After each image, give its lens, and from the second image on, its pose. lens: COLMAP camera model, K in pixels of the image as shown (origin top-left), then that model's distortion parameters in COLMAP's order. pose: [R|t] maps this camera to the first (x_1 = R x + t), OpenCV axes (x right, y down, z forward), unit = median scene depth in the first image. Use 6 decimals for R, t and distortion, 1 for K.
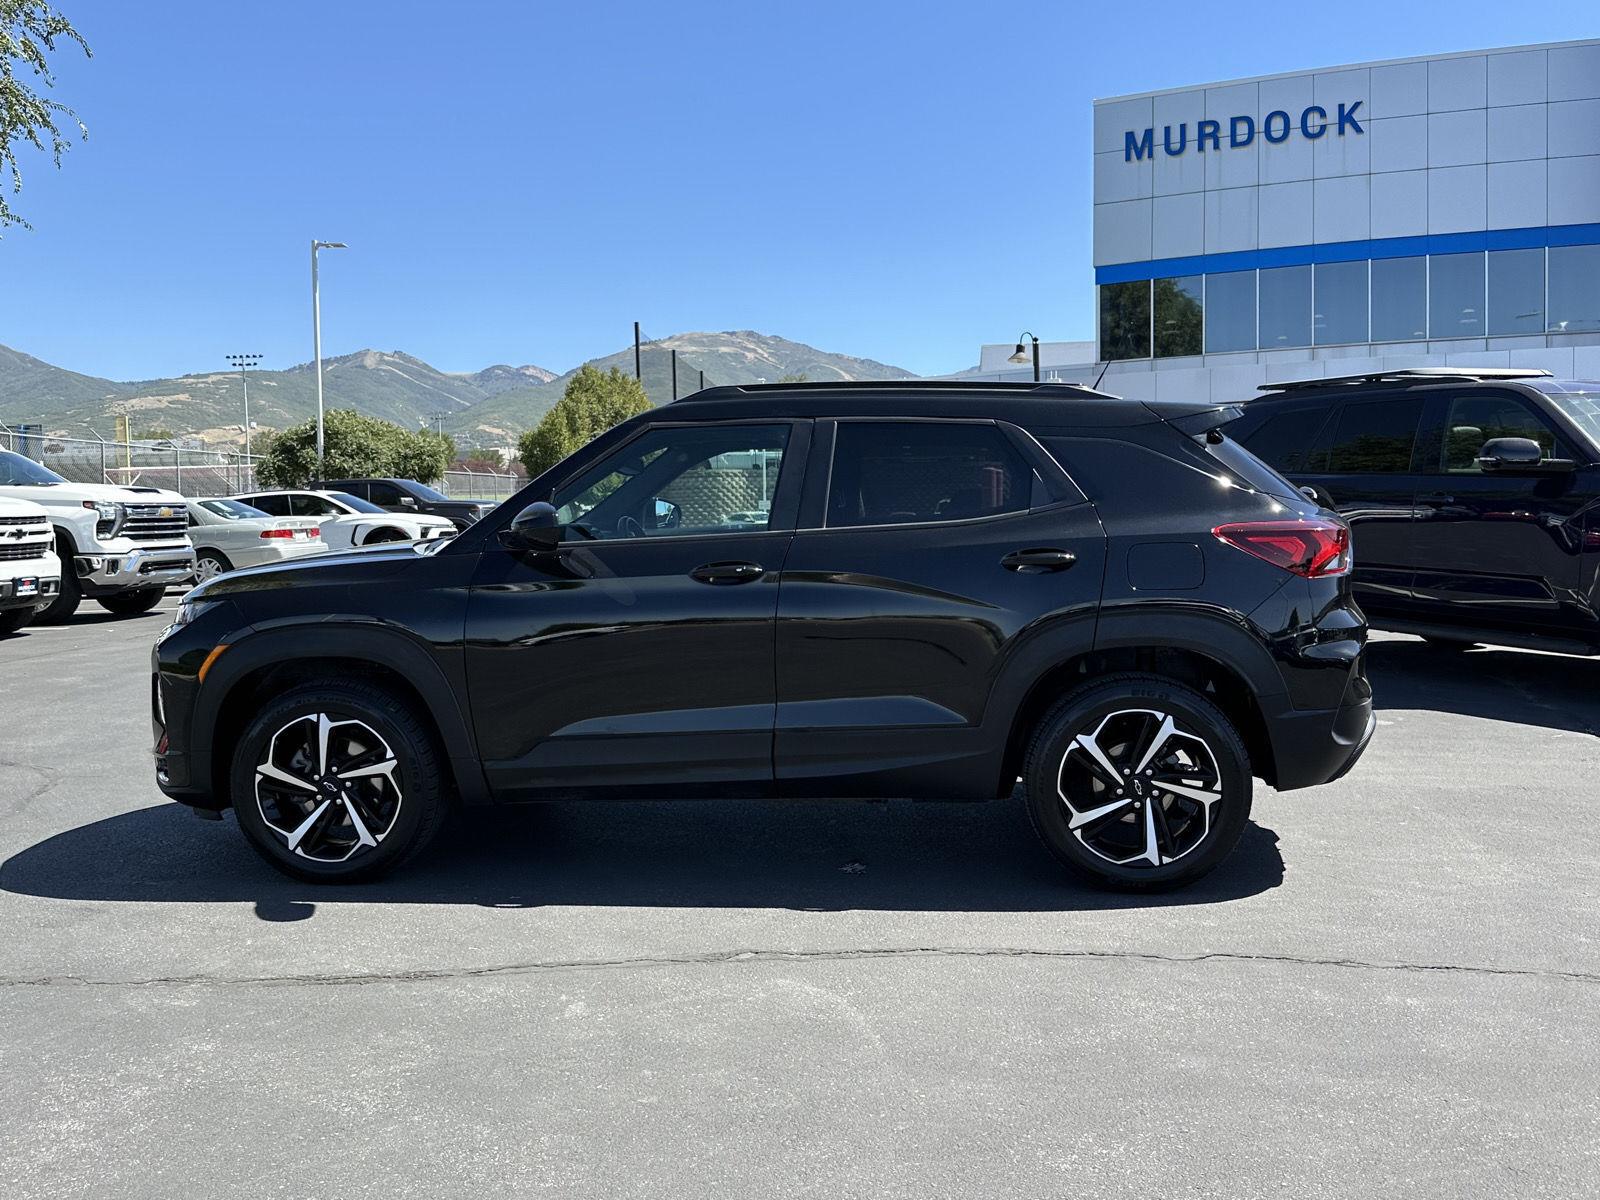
lens RADIAL K [[1464.5, 0, 802.5], [0, 1464.5, 575.8], [0, 0, 1]] dist [0.189356, -0.392243]
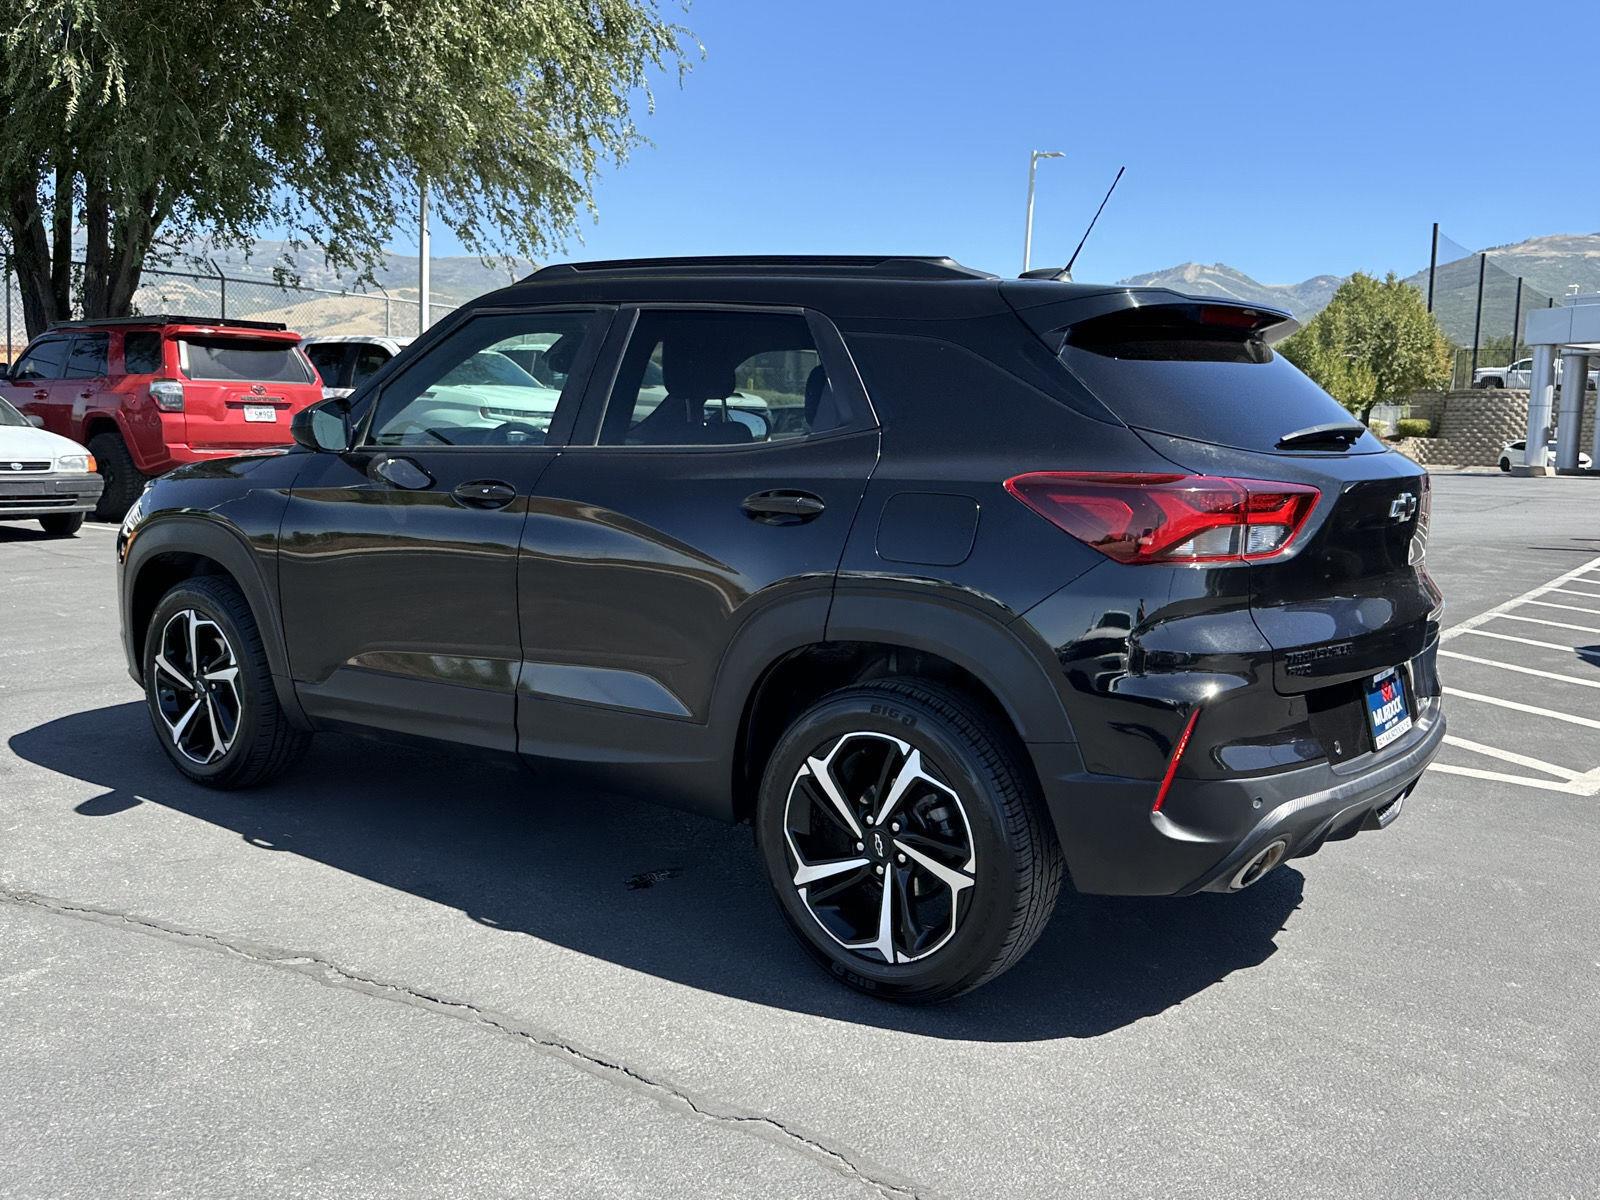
lens RADIAL K [[1448.7, 0, 805.3], [0, 1448.7, 566.2], [0, 0, 1]] dist [0.175412, -0.363840]
pose [[0.855838, 0.094315, -0.508573, 0.226766], [-0.067591, 0.995197, 0.070817, -0.013840], [0.512809, -0.026233, 0.858102, 0.172359]]
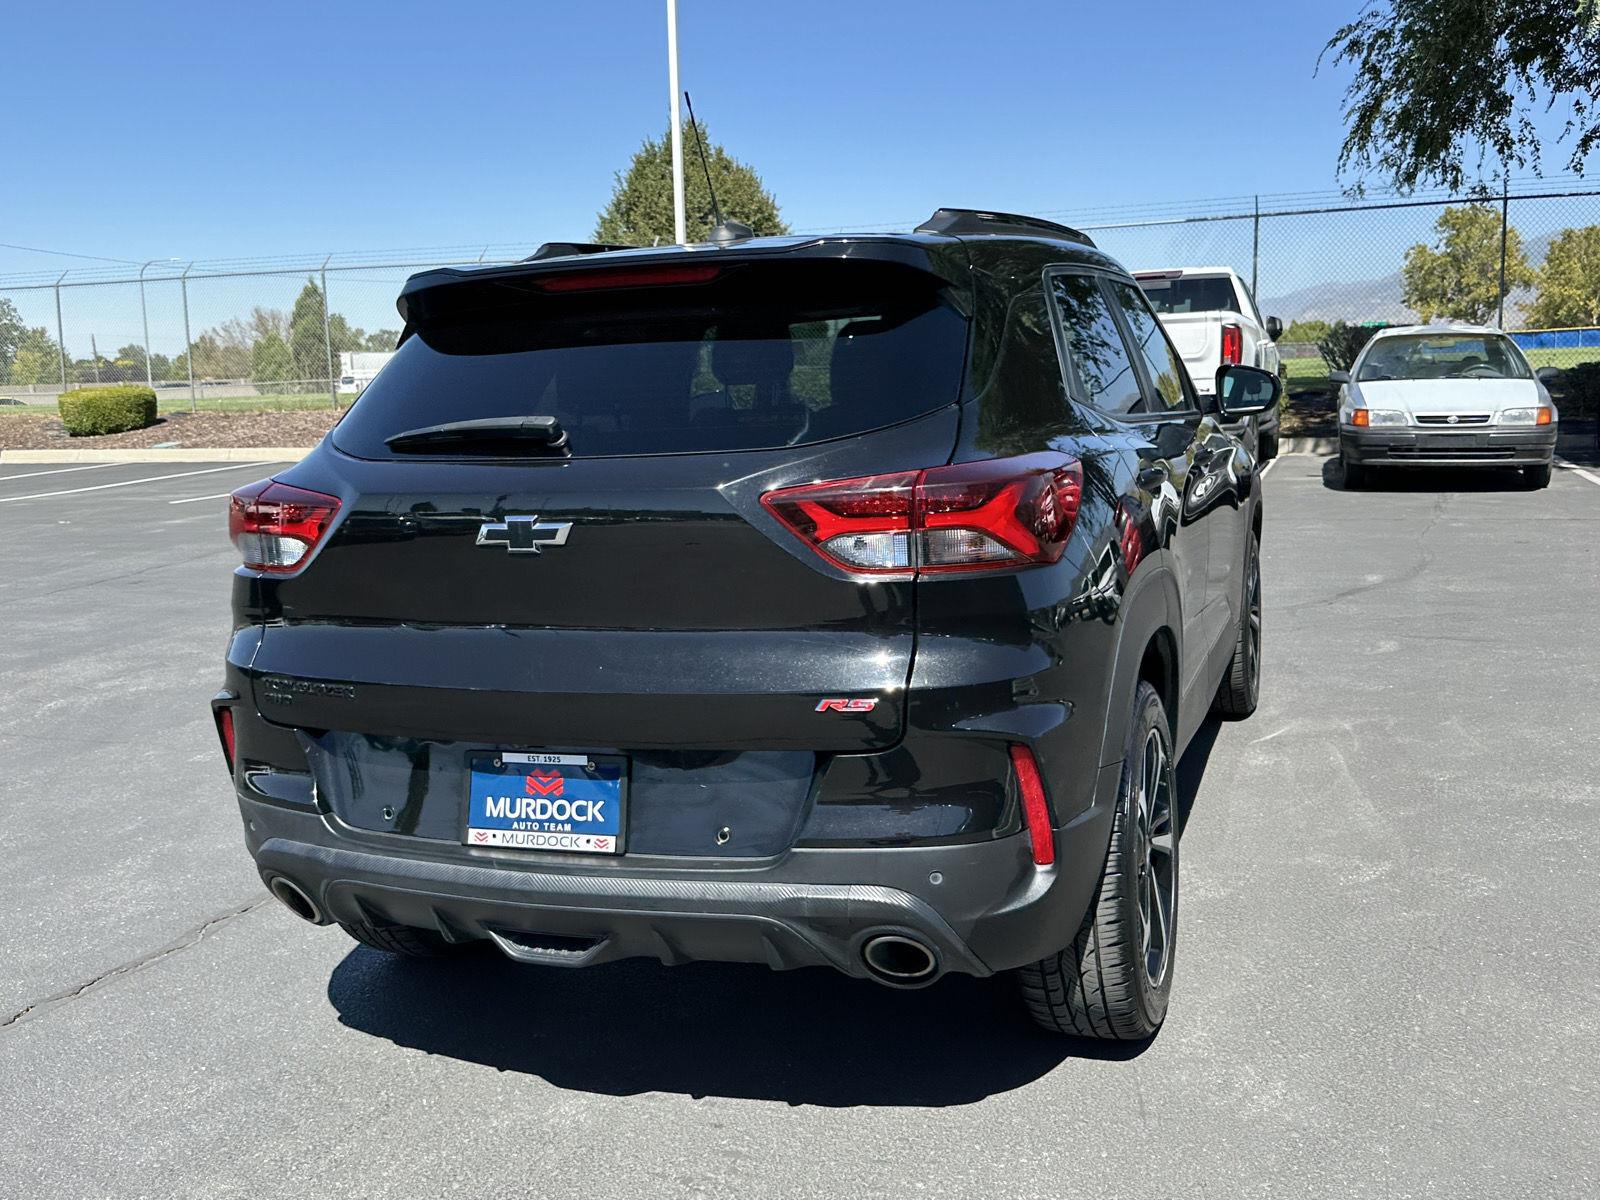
lens RADIAL K [[1448.7, 0, 805.3], [0, 1448.7, 566.2], [0, 0, 1]] dist [0.175412, -0.363840]
pose [[-0.262578, 0.161231, -0.951345, 0.374101], [-0.004490, 0.985726, 0.168297, -0.045099], [0.964900, 0.048463, -0.258106, 0.593244]]
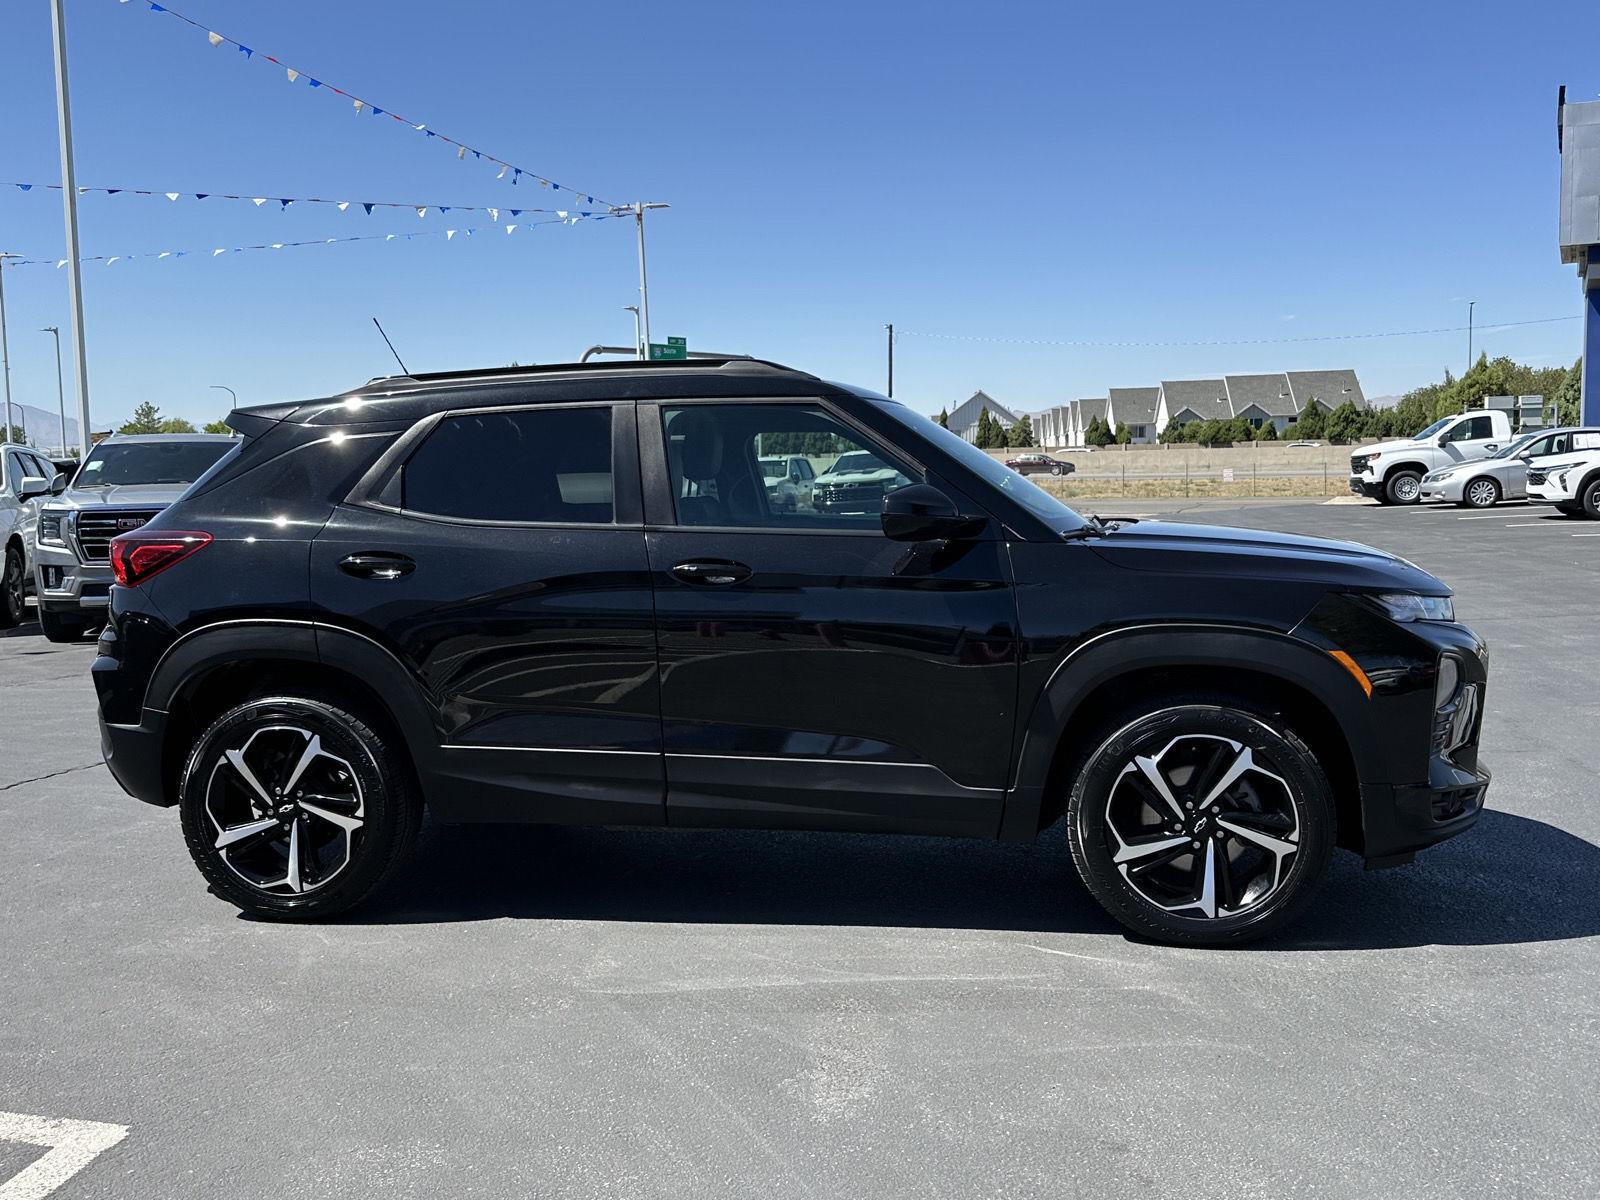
lens RADIAL K [[1453.5, 0, 806.2], [0, 1453.5, 582.3], [0, 0, 1]] dist [0.136299, -0.251012]
pose [[-0.996908, 0.033304, 0.071172, -0.058036], [0.042481, 0.990394, 0.131585, -0.056442], [-0.066106, 0.134201, -0.988747, 0.965260]]
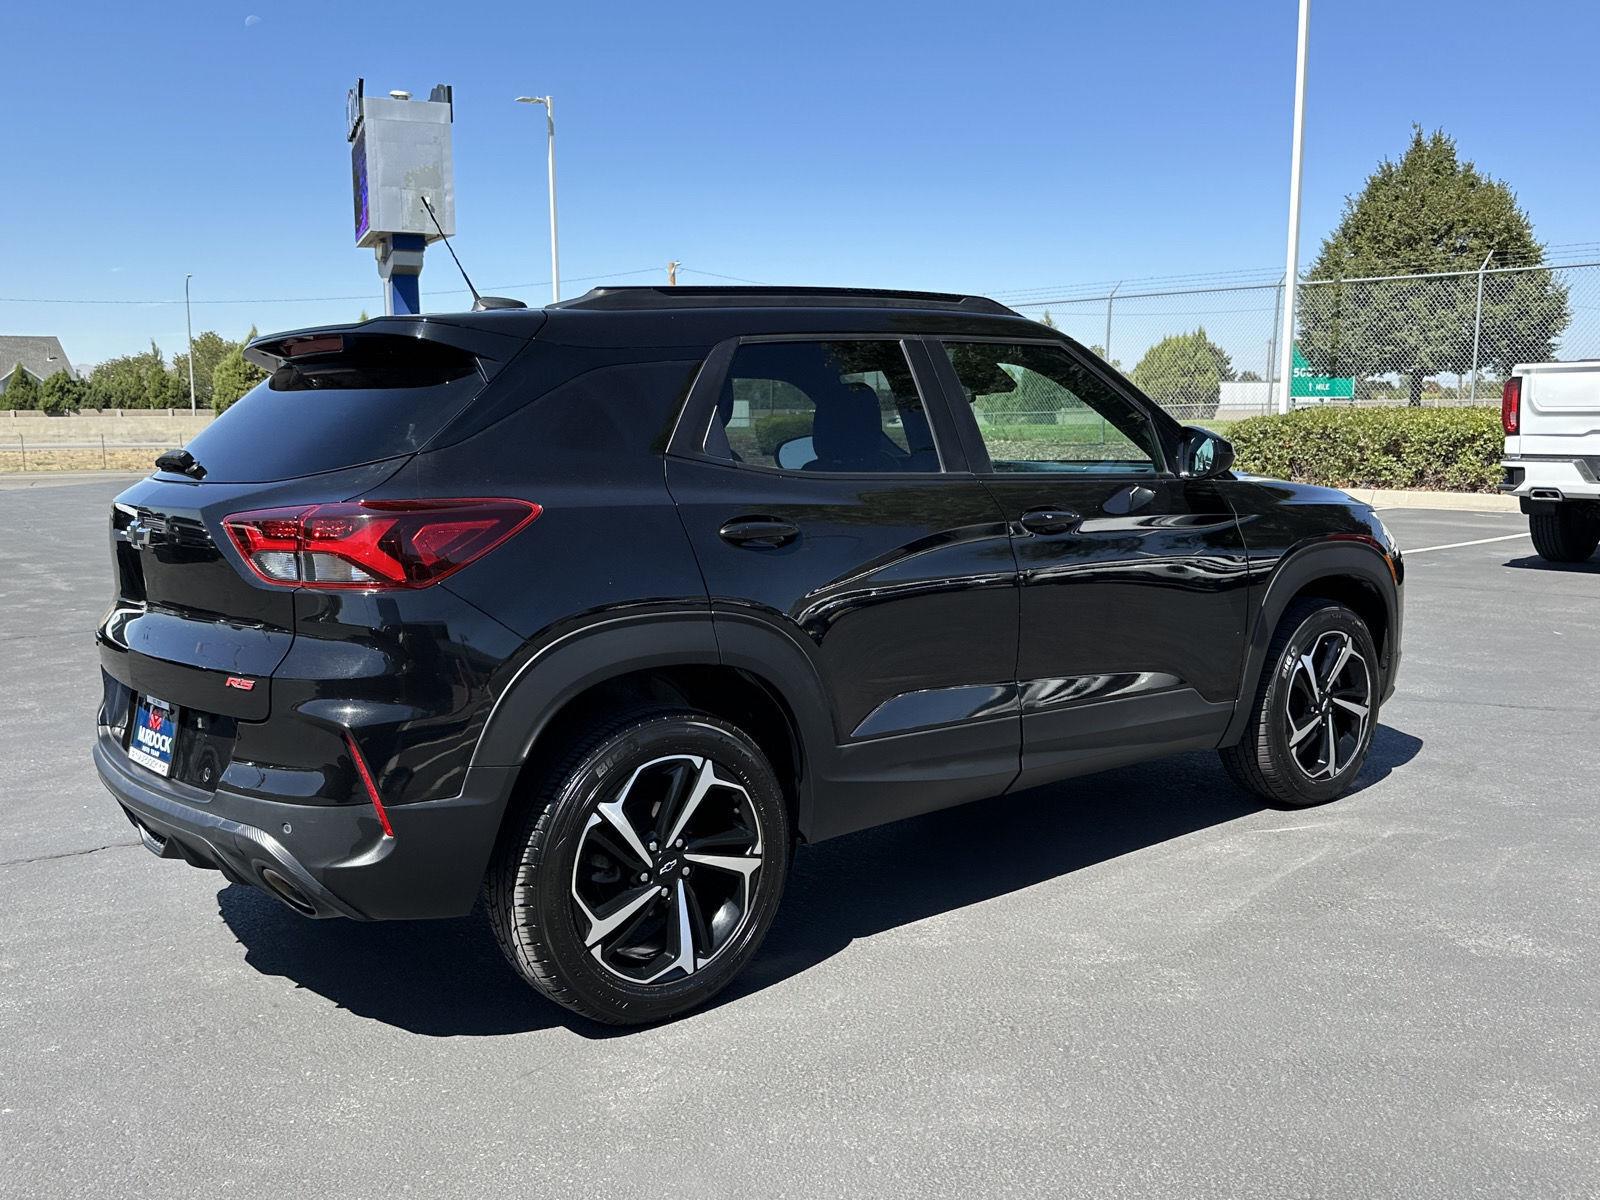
lens RADIAL K [[1448.7, 0, 805.3], [0, 1448.7, 566.2], [0, 0, 1]] dist [0.175412, -0.363840]
pose [[-0.703340, 0.102326, -0.703450, 0.294392], [-0.009386, 0.988162, 0.153126, -0.054259], [0.710792, 0.114303, -0.694053, 0.804186]]
